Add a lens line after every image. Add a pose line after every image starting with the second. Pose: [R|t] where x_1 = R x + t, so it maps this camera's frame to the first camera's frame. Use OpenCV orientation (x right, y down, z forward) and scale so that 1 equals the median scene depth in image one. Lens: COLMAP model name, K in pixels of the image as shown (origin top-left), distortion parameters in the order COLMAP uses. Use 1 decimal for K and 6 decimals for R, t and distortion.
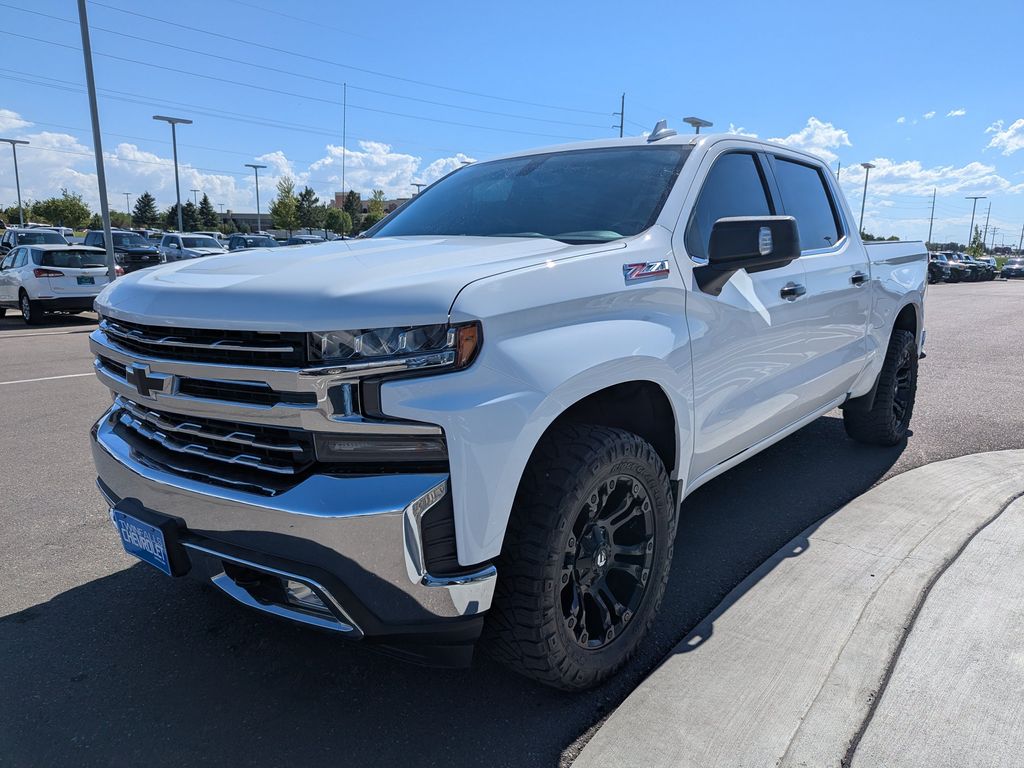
lens RADIAL K [[752.7, 0, 508.4], [0, 752.7, 381.5], [0, 0, 1]] dist [0.057126, -0.051383]
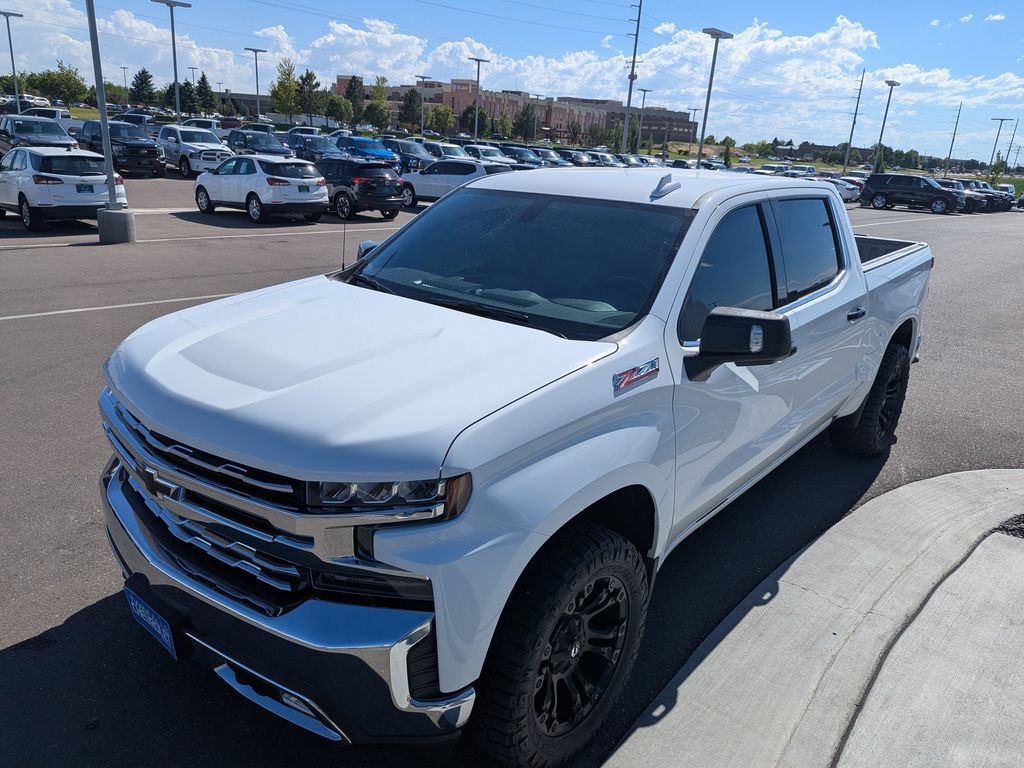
lens RADIAL K [[750.1, 0, 491.5], [0, 750.1, 382.5], [0, 0, 1]] dist [0.052871, -0.046574]
pose [[0.998703, 0.049238, -0.012931, -0.000068], [-0.047498, 0.992646, 0.111345, -0.222321], [0.018318, -0.110586, 0.993698, -0.018192]]
